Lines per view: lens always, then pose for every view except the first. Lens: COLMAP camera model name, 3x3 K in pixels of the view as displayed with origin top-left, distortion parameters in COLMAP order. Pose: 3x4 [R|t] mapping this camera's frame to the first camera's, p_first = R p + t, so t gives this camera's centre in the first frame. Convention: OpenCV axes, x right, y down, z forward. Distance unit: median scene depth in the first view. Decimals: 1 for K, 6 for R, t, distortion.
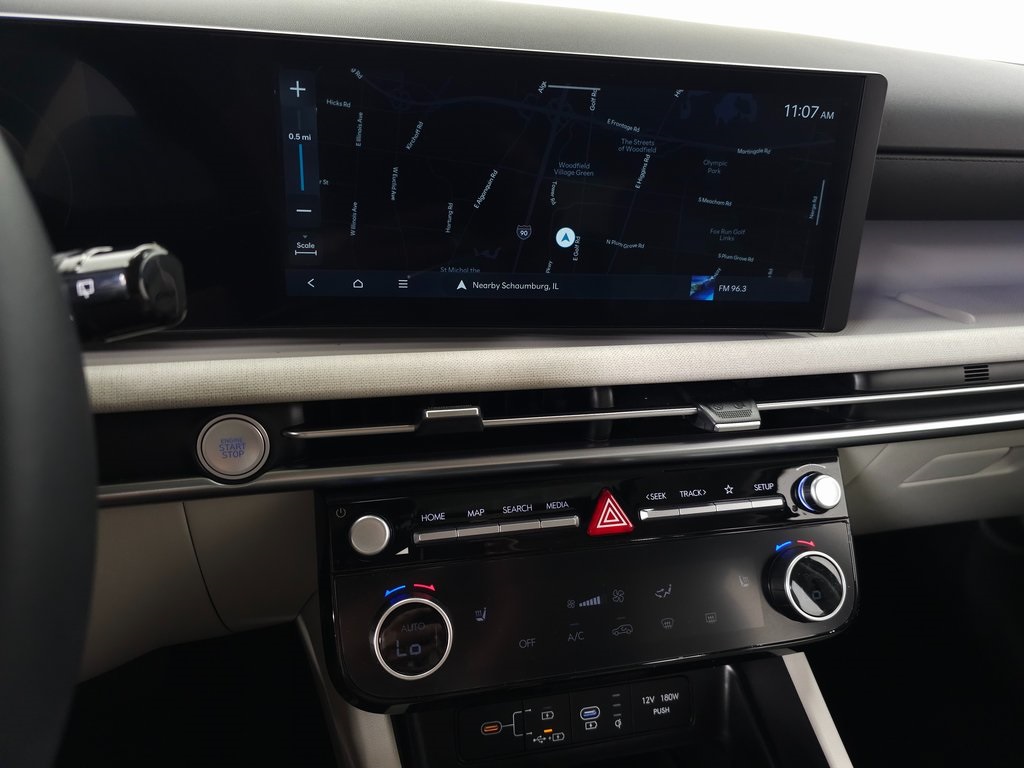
lens RADIAL K [[700.0, 0, 521.1], [0, 700.0, 386.3], [0, 0, 1]] dist [0.071793, -0.167815]
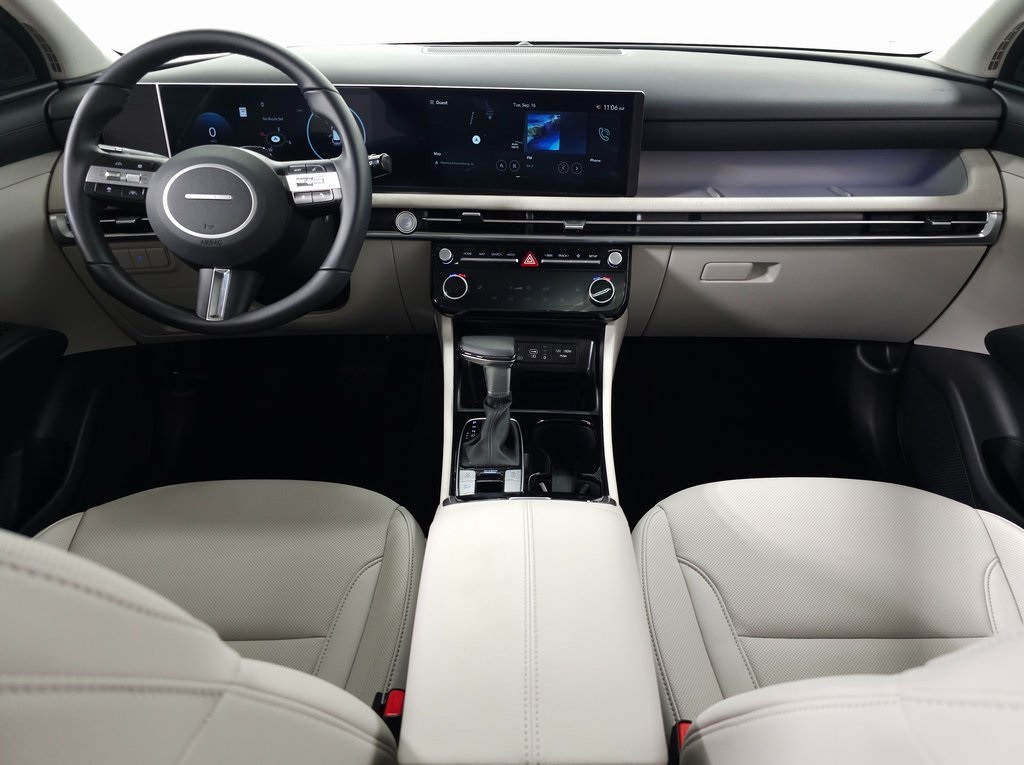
lens RADIAL K [[673.8, 0, 518.2], [0, 673.8, 387.0], [0, 0, 1]] dist [0.055490, -0.053356]
pose [[0.952145, 0.103624, -0.287545, 0.905426], [-0.076516, 0.991630, 0.103994, 0.409308], [0.295914, -0.077015, 0.952105, -1.601550]]
